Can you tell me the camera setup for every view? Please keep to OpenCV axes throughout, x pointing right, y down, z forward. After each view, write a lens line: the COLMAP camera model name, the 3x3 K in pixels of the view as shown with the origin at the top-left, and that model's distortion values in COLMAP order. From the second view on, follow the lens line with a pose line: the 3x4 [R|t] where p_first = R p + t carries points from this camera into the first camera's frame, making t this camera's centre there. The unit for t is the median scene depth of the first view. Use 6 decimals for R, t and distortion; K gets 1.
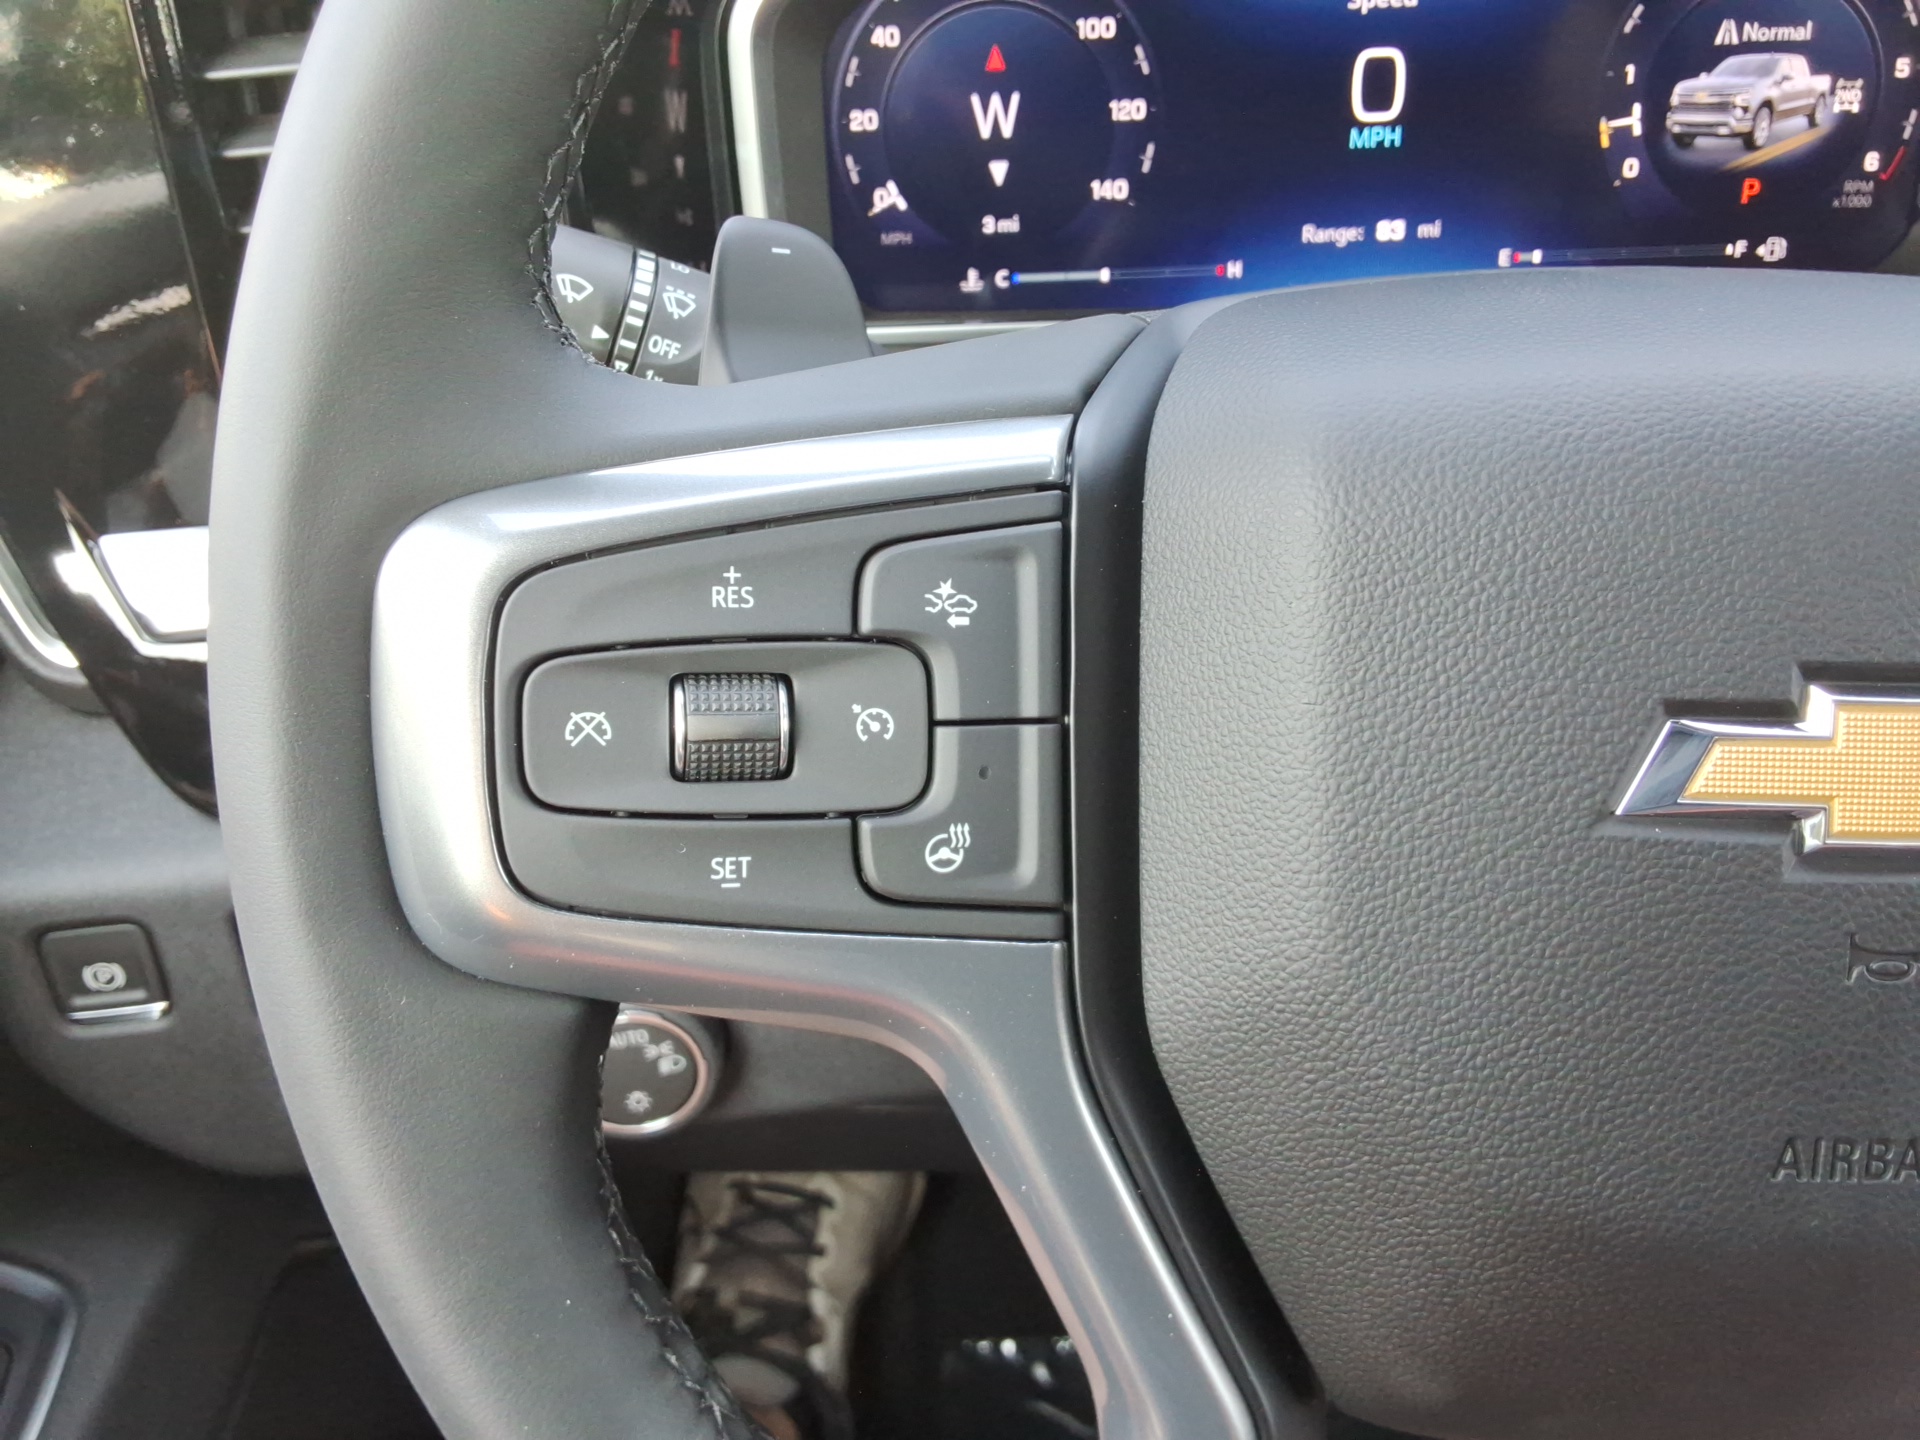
lens RADIAL K [[1597.8, 0, 987.1], [0, 1597.8, 721.5], [0, 0, 1]] dist [0.103244, -0.192048]
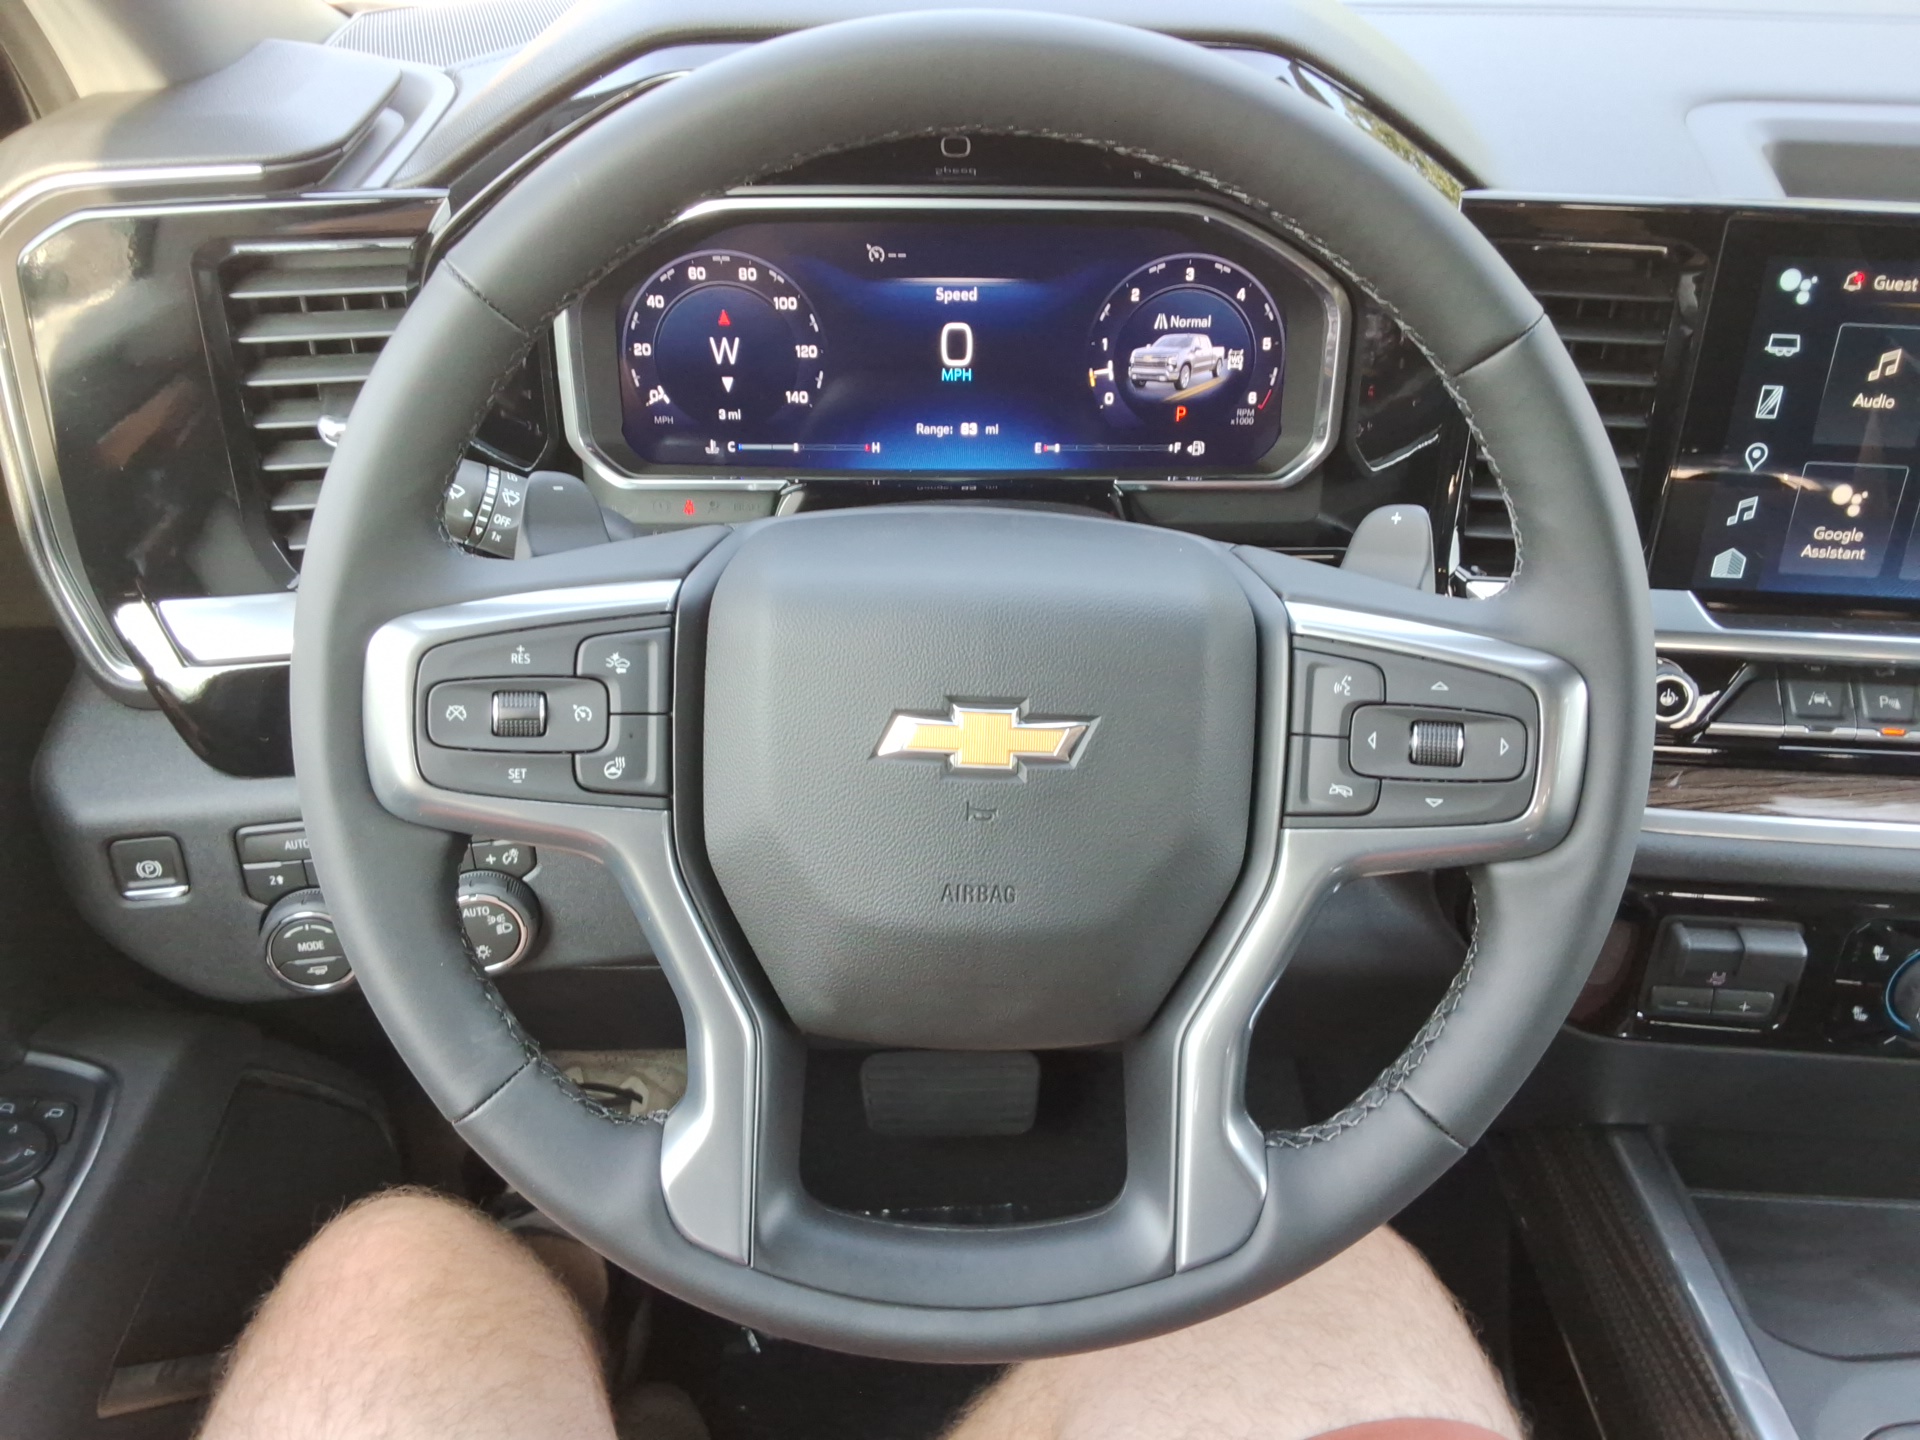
lens RADIAL K [[1567.8, 0, 984.0], [0, 1567.8, 708.4], [0, 0, 1]] dist [0.131867, -0.250443]
pose [[0.996886, 0.017932, 0.076787, 0.153514], [-0.016215, 0.999606, -0.022921, 0.016973], [-0.077168, 0.021605, 0.996784, -0.613862]]
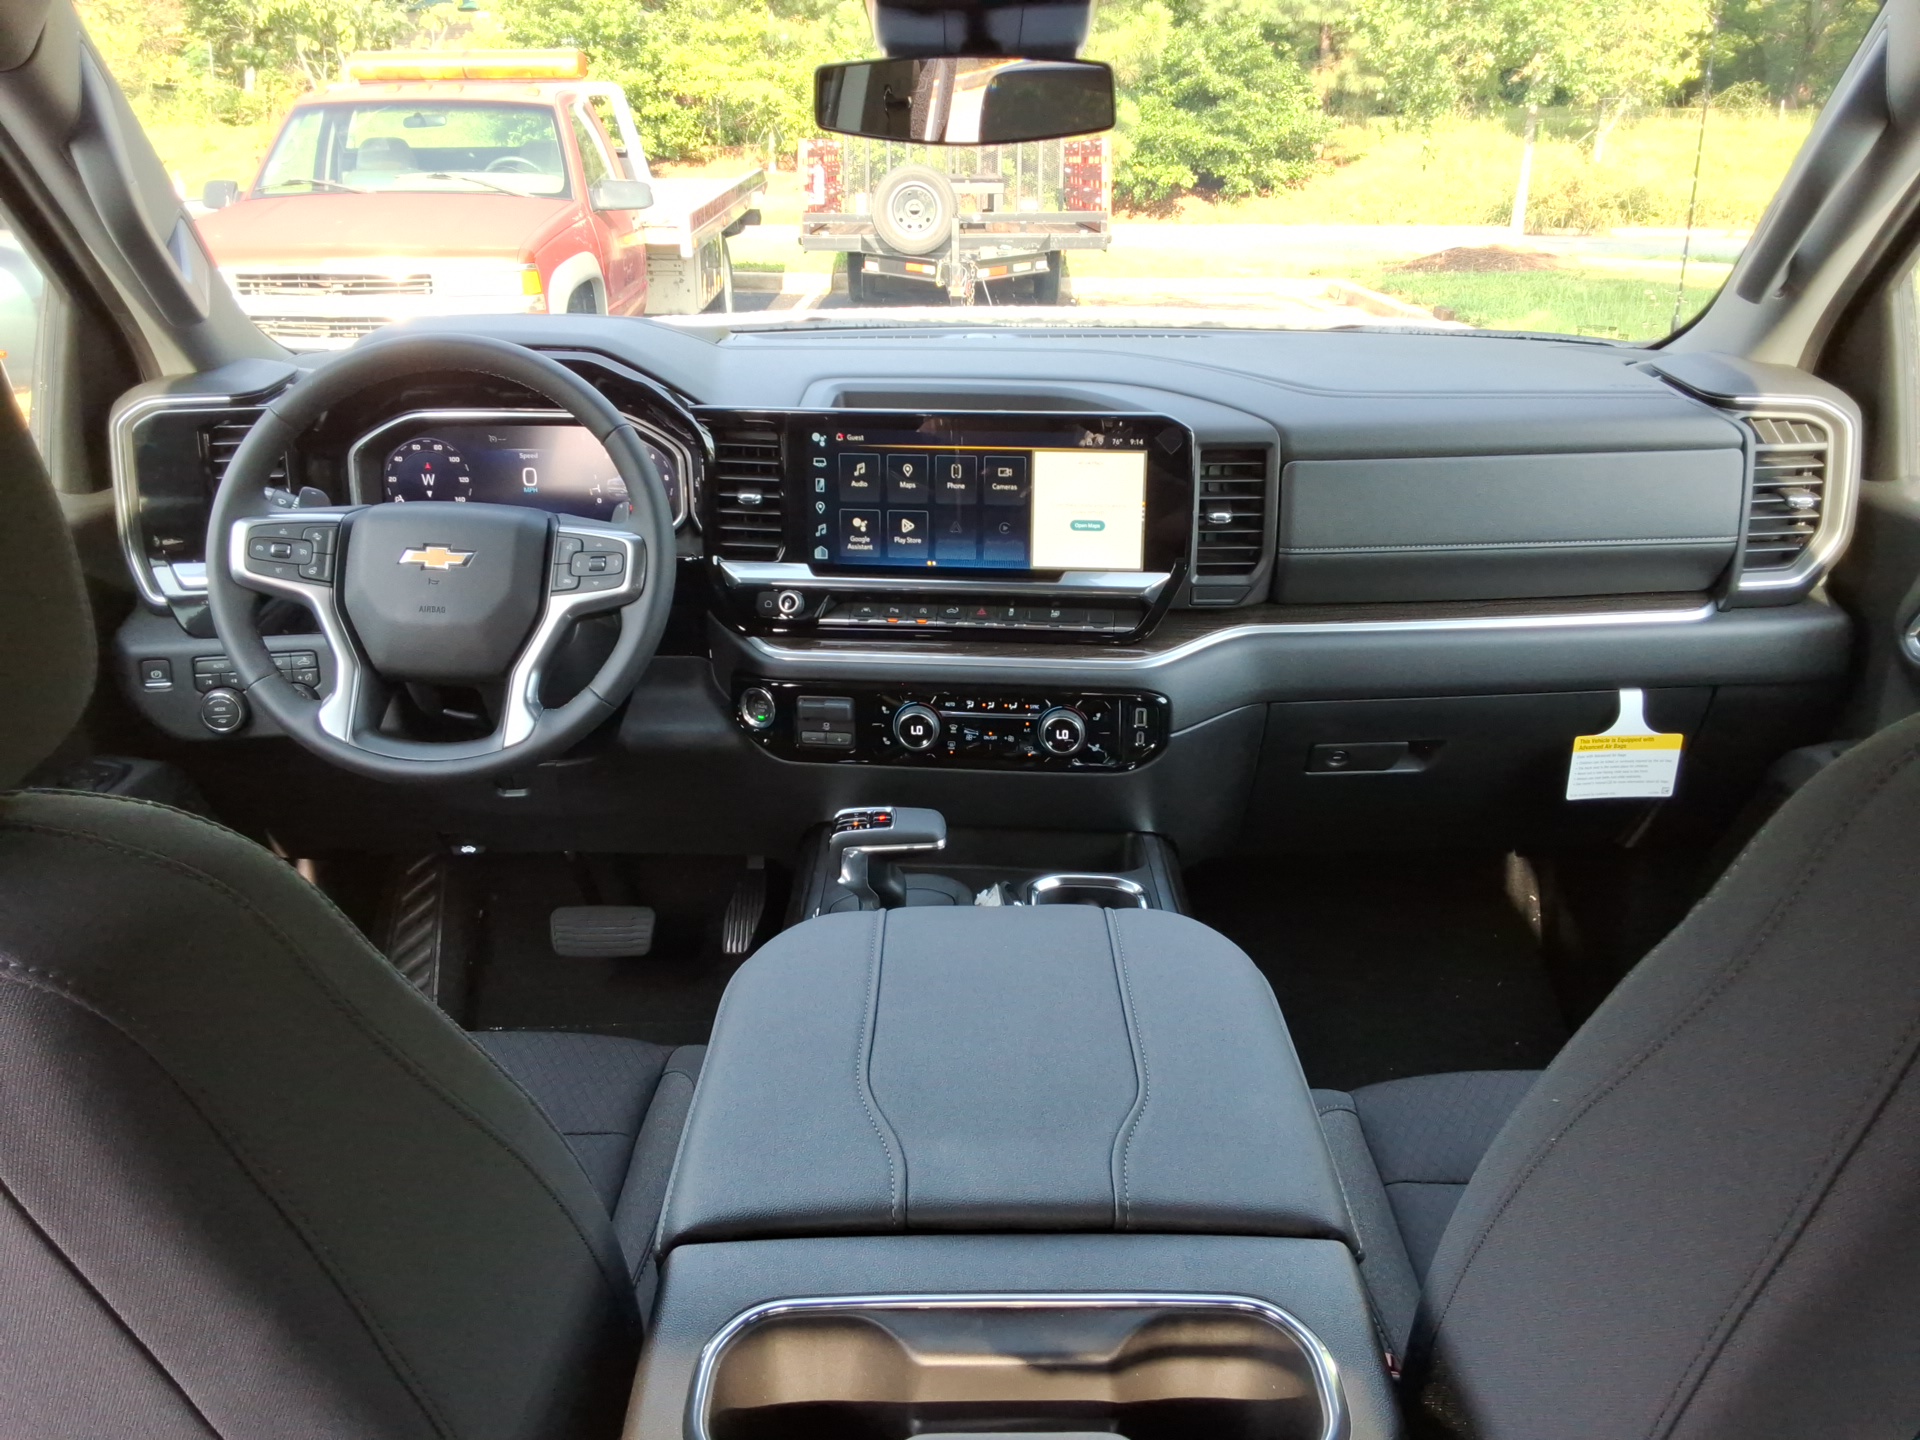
lens RADIAL K [[1526.8, 0, 973.1], [0, 1526.8, 684.3], [0, 0, 1]] dist [0.158584, -0.285571]
pose [[0.998573, 0.029633, 0.044433, 1.162696], [-0.017600, 0.968066, -0.250078, 1.001981], [-0.050425, 0.248939, 0.967206, -2.527466]]
